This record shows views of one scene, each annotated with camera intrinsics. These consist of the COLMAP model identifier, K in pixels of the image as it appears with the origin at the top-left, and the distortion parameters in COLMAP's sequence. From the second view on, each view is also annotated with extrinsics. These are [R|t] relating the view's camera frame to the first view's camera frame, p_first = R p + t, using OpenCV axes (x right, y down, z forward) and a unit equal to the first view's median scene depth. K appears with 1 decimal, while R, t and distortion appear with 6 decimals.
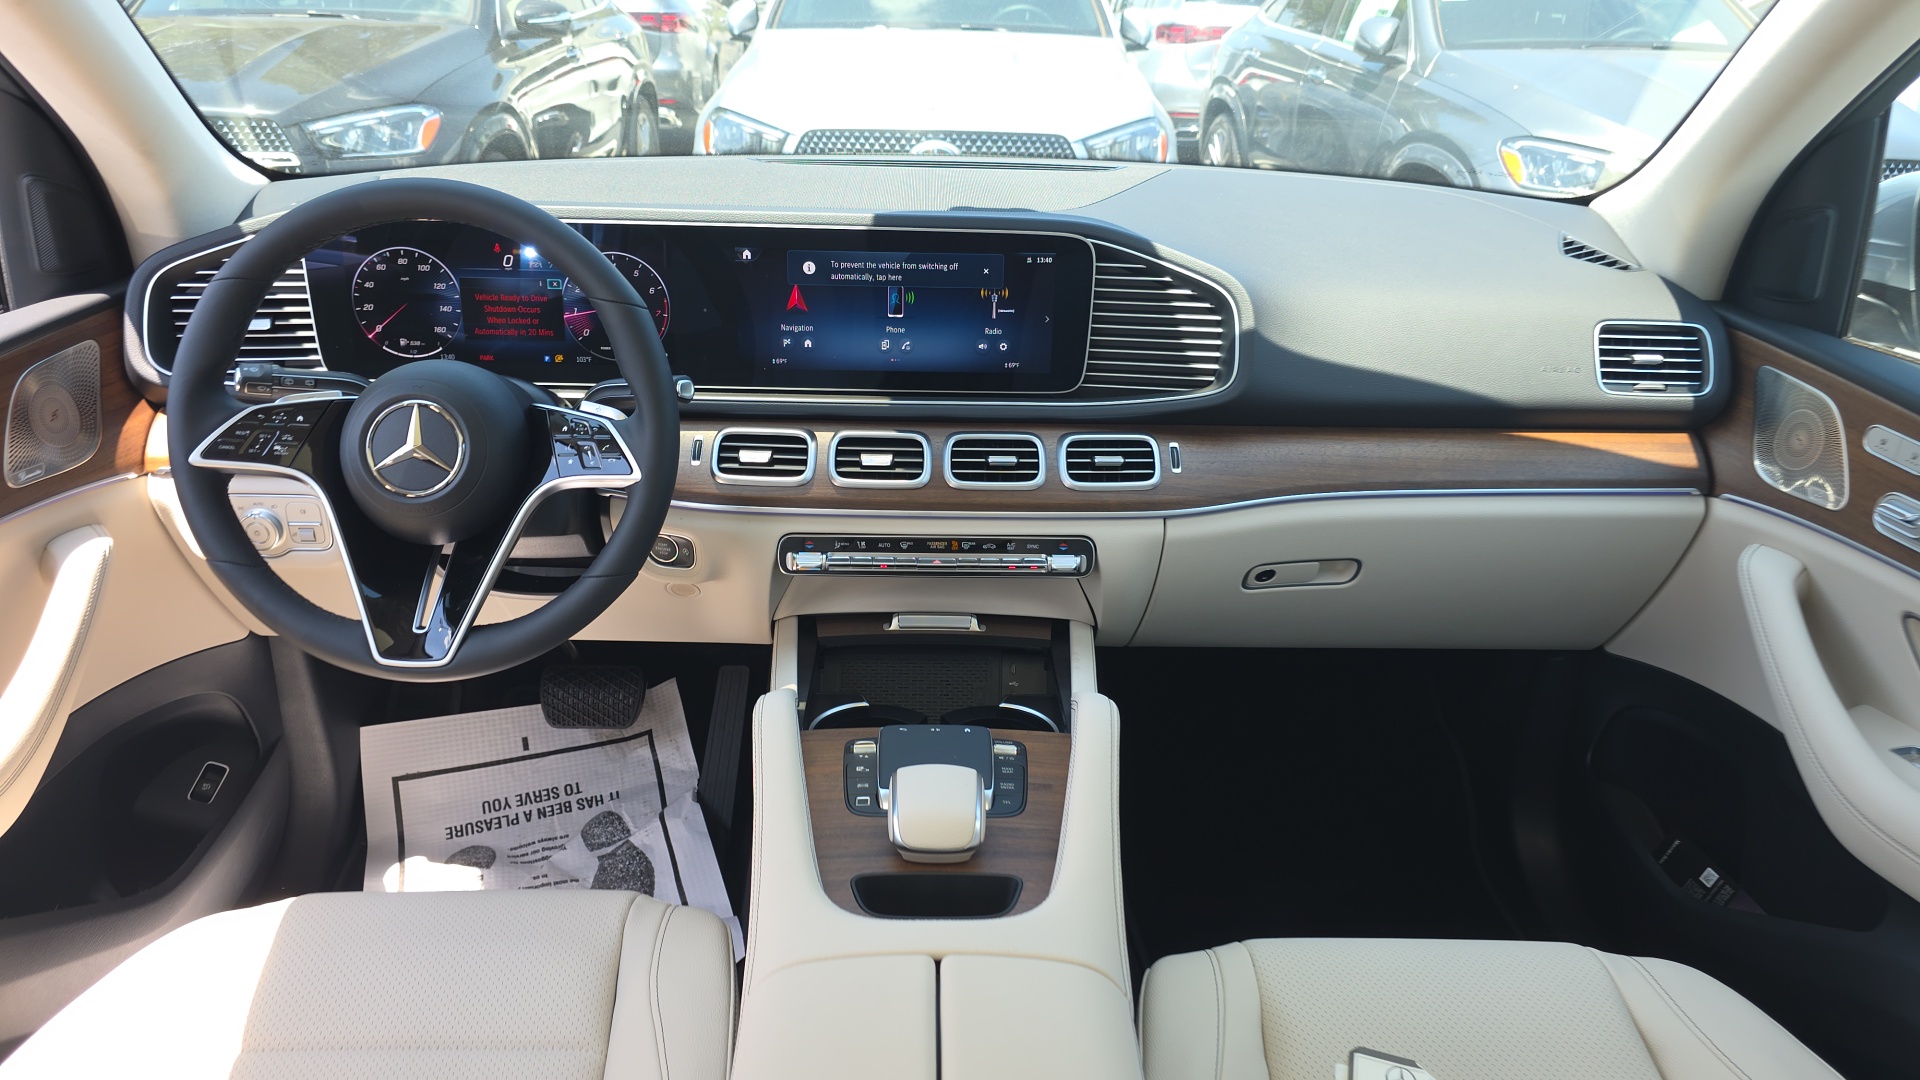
lens RADIAL K [[1309.7, 0, 941.3], [0, 1309.7, 542.4], [0, 0, 1]] dist [0.074524, -0.090112]
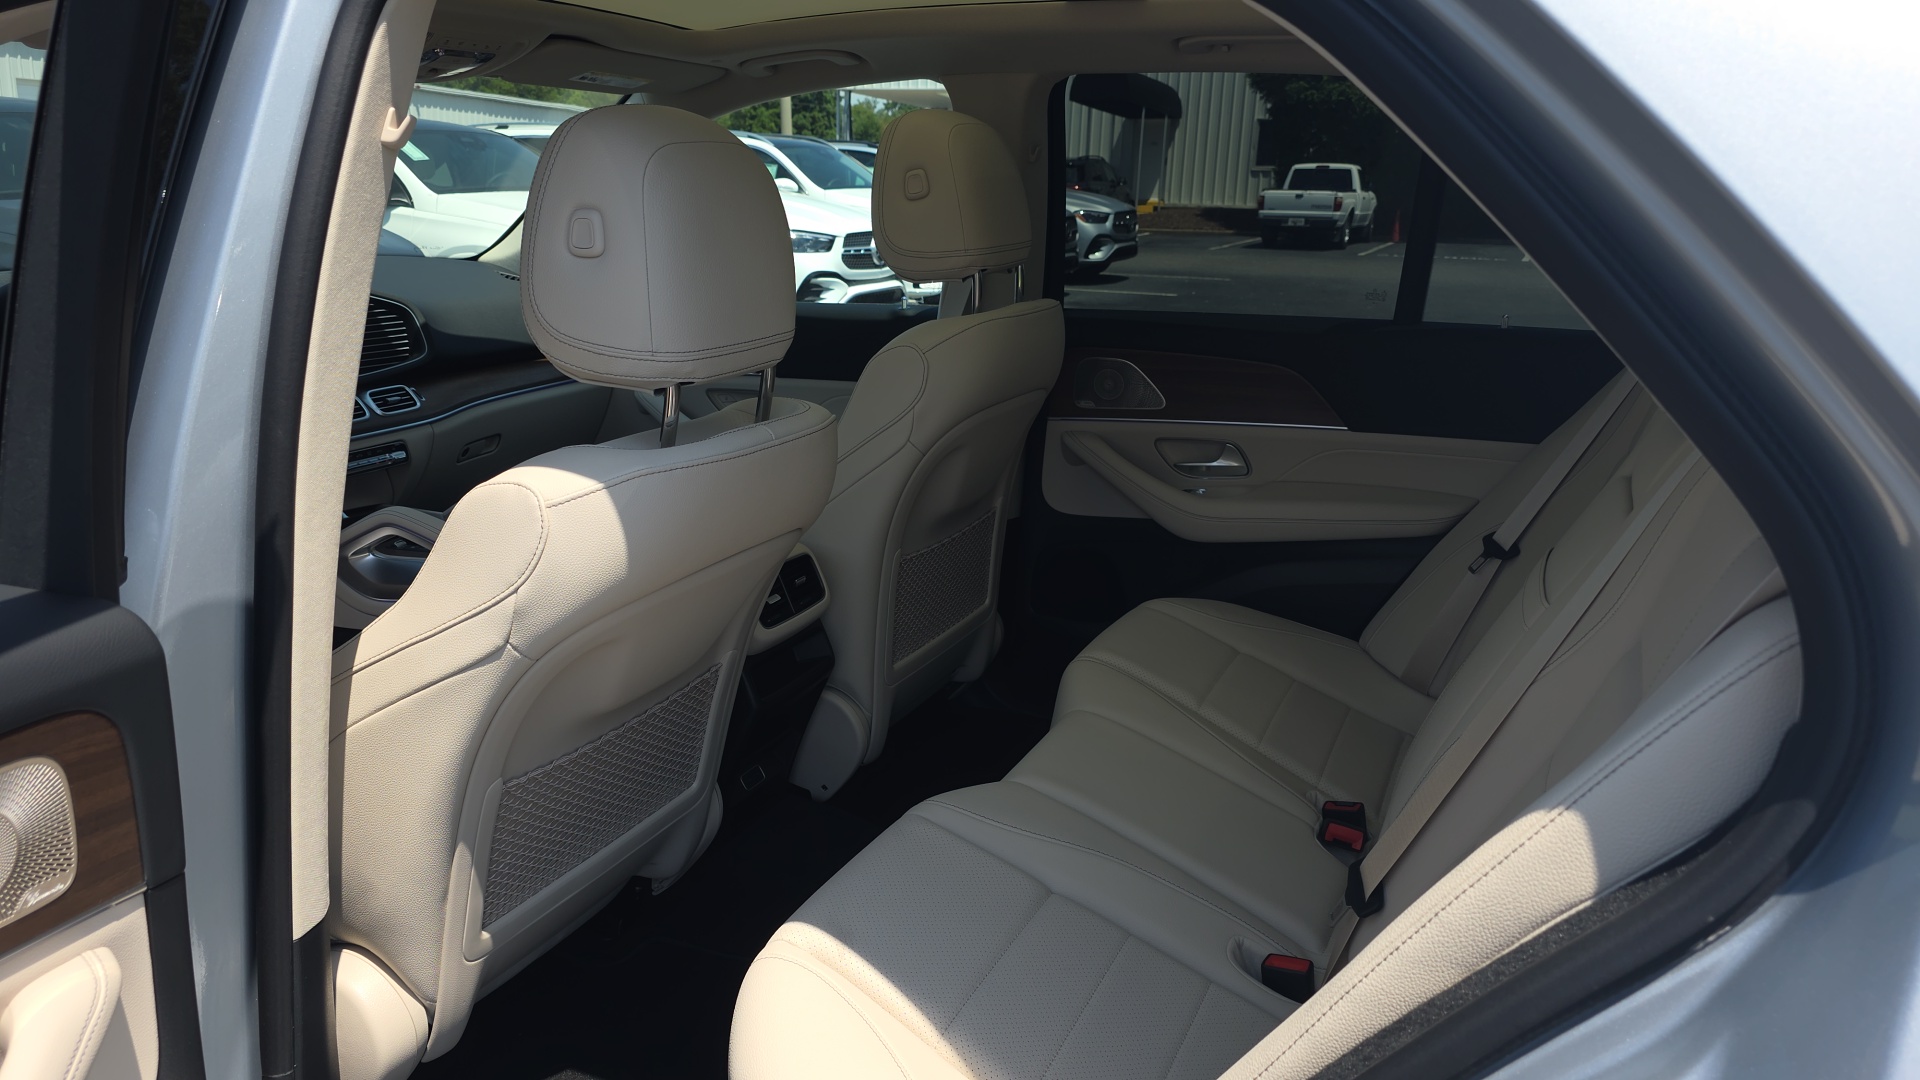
lens RADIAL K [[1306.4, 0, 934.8], [0, 1306.4, 561.3], [0, 0, 1]] dist [0.048946, -0.060642]
pose [[0.463080, -0.272532, 0.843376, -1.118153], [0.349202, 0.930686, 0.109006, 0.208786], [-0.814626, 0.244030, 0.526150, -0.521446]]
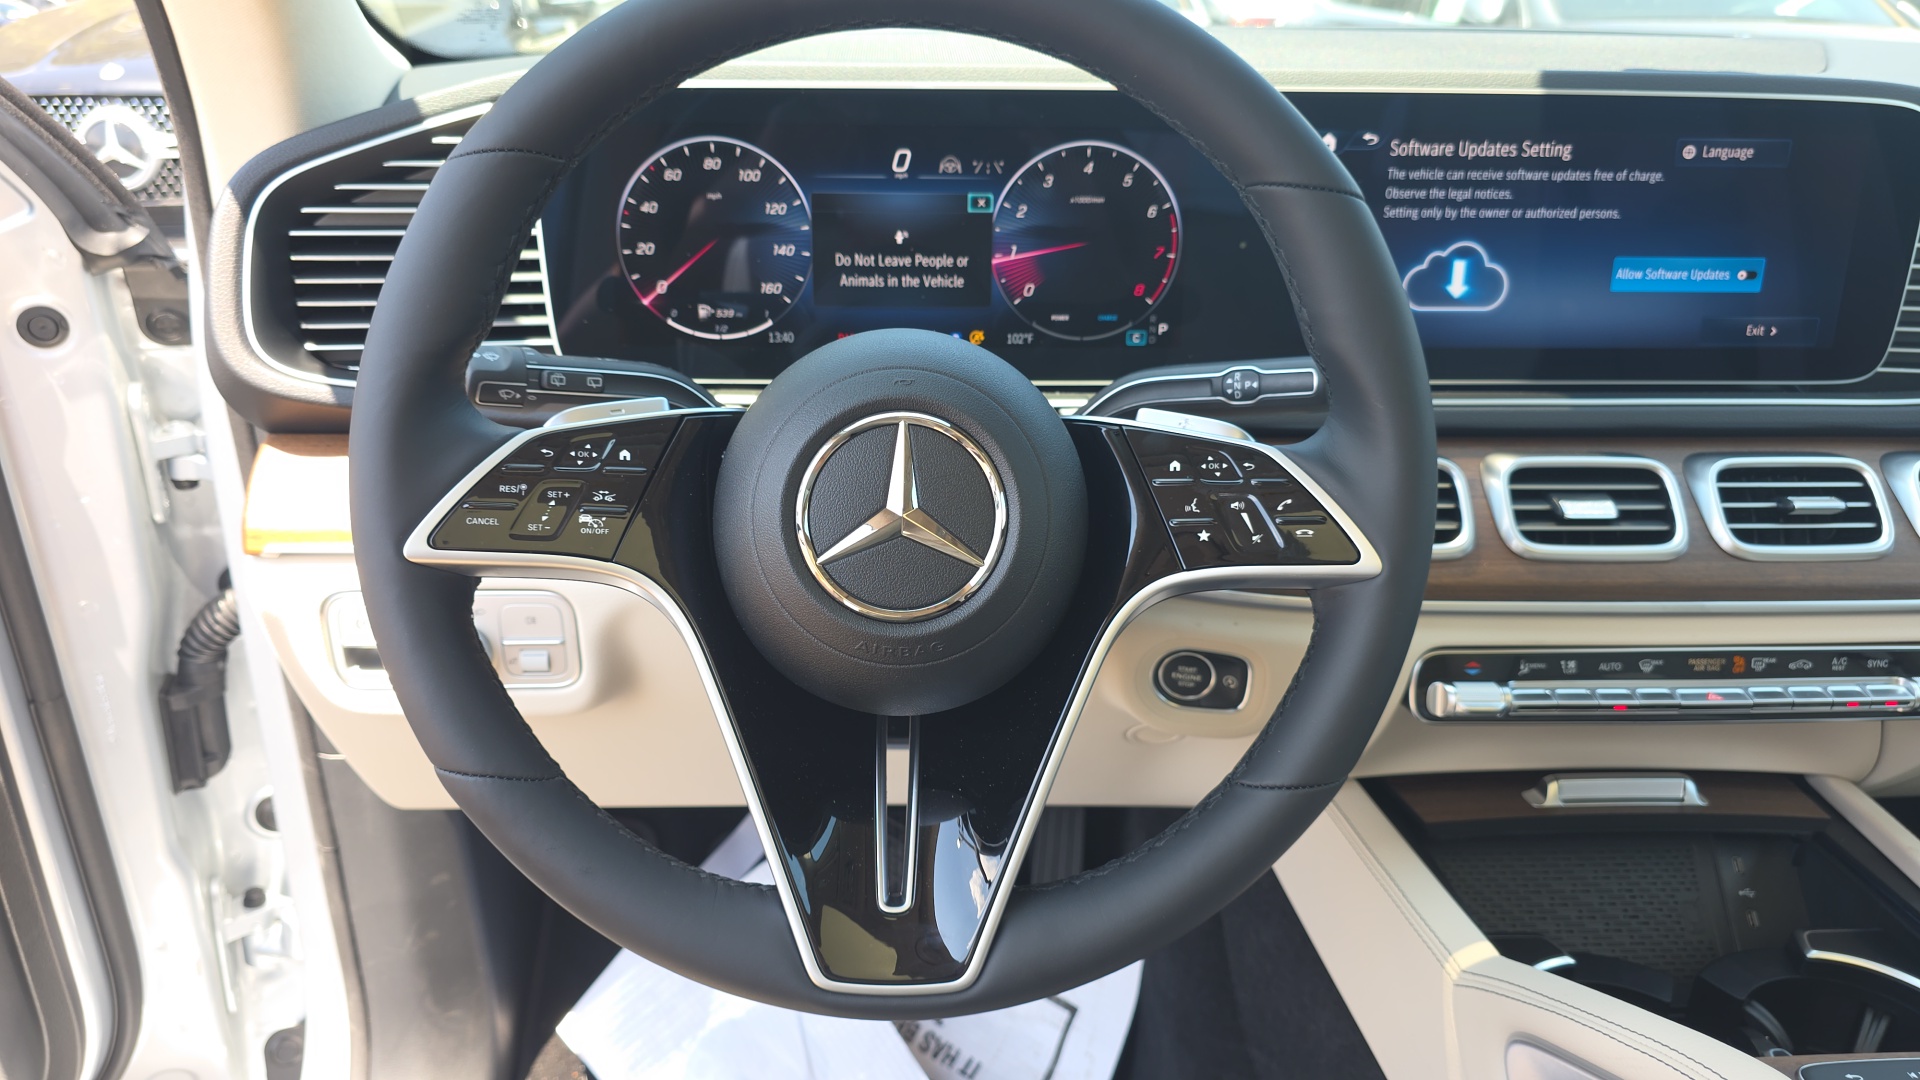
lens RADIAL K [[1321.7, 0, 964.3], [0, 1321.7, 524.8], [0, 0, 1]] dist [0.054882, -0.075118]
pose [[0.999325, -0.016408, 0.032879, -0.321847], [0.017161, 0.999594, -0.022756, -0.047609], [-0.032492, 0.023305, 0.999200, 0.447329]]
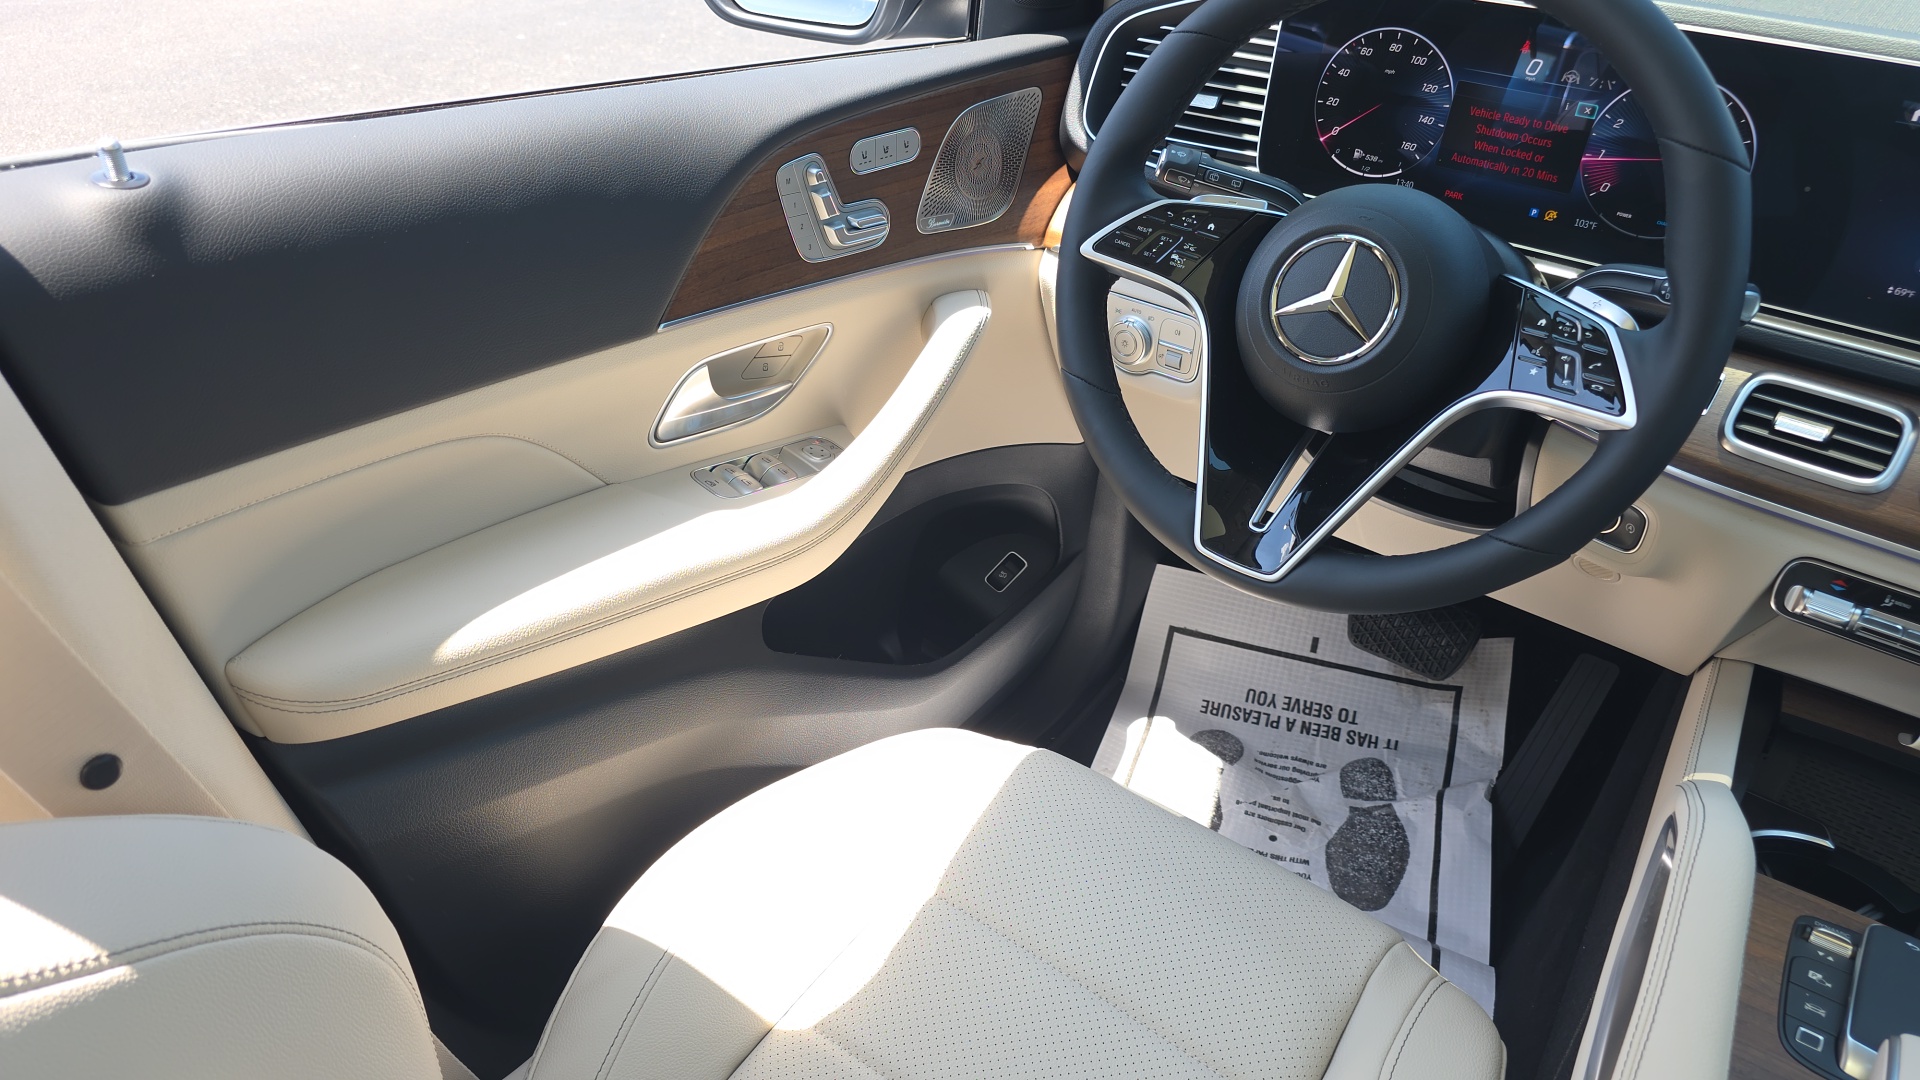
lens RADIAL K [[1306.4, 0, 934.8], [0, 1306.4, 561.3], [0, 0, 1]] dist [0.048946, -0.060642]
pose [[0.774562, 0.353961, -0.524181, -0.107565], [-0.277989, 0.934923, 0.220547, -0.028040], [0.568134, -0.025111, 0.822553, 0.212102]]
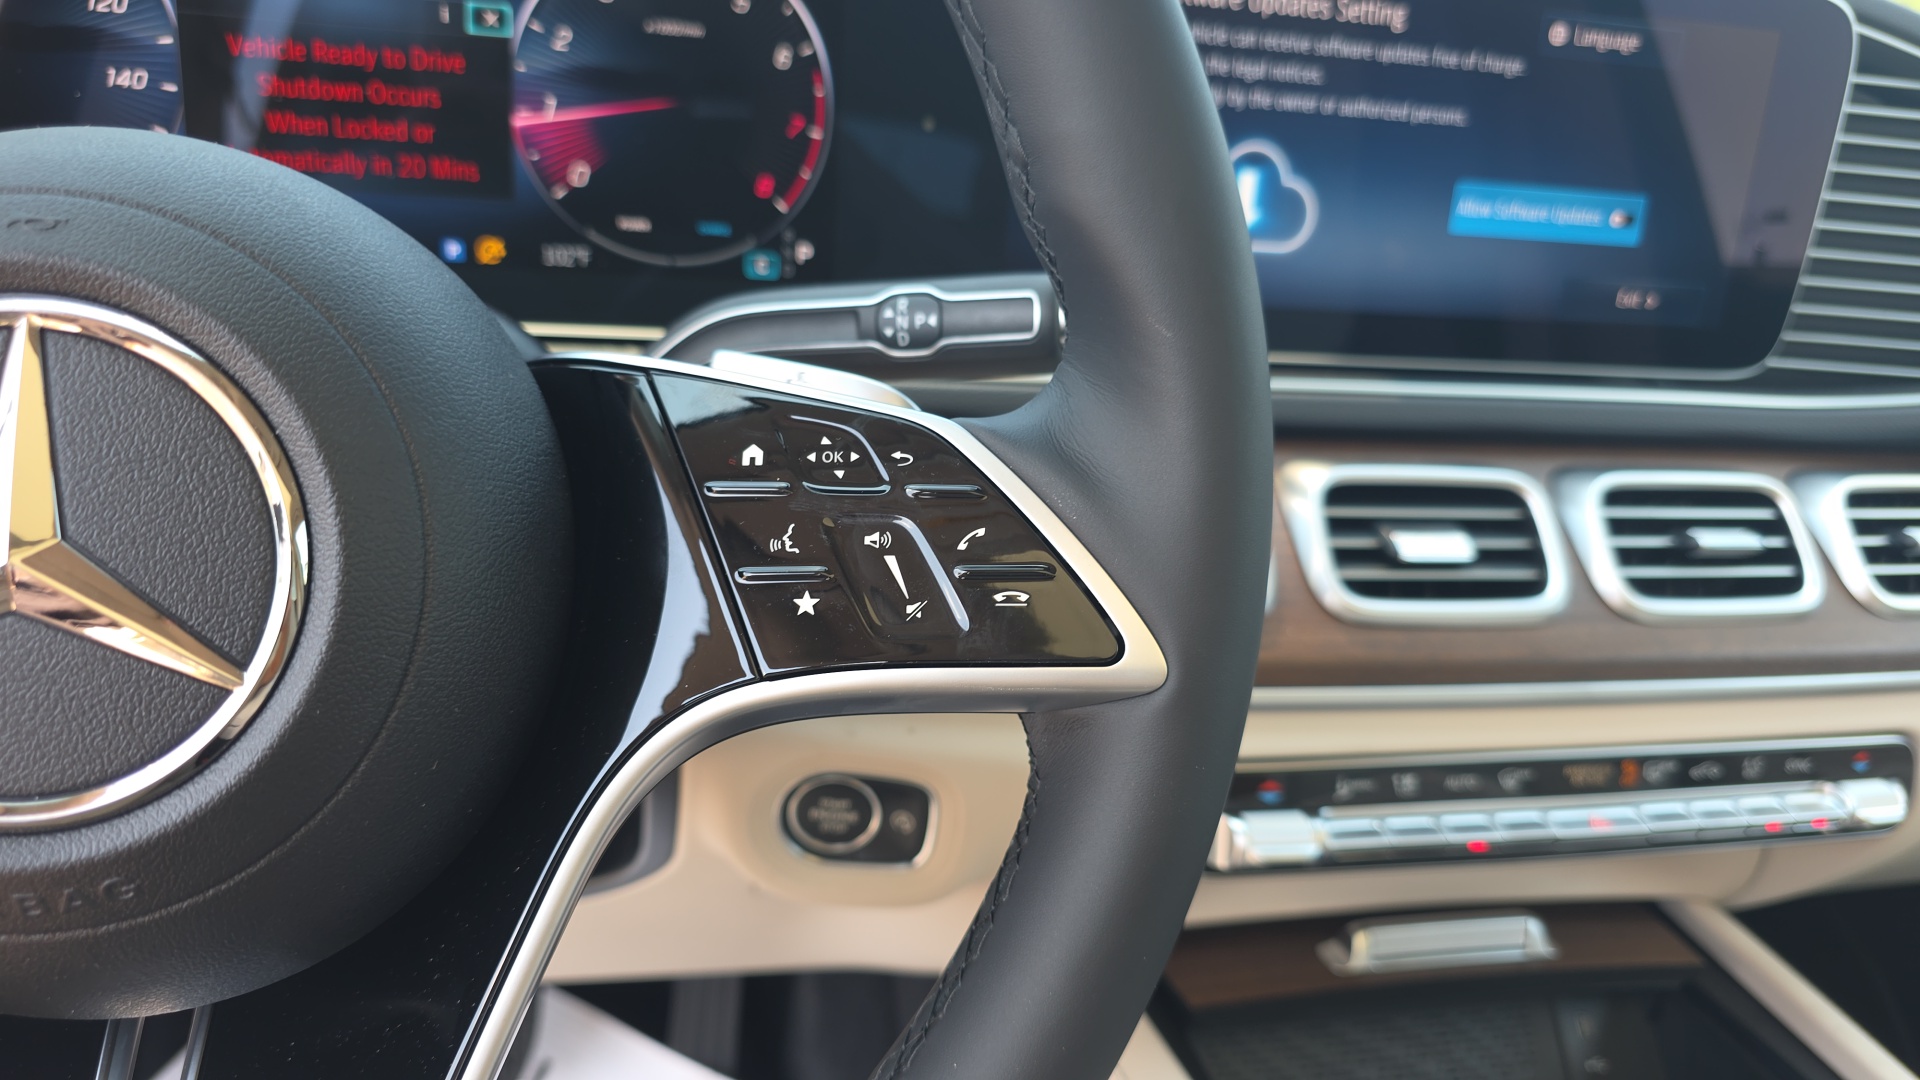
lens RADIAL K [[1369.1, 0, 952.8], [0, 1369.1, 568.2], [0, 0, 1]] dist [-0.008256, -0.007840]
pose [[0.974459, -0.014025, 0.224126, -0.259918], [0.016075, 0.999844, -0.007325, -0.055392], [-0.223988, 0.010741, 0.974533, 0.649235]]
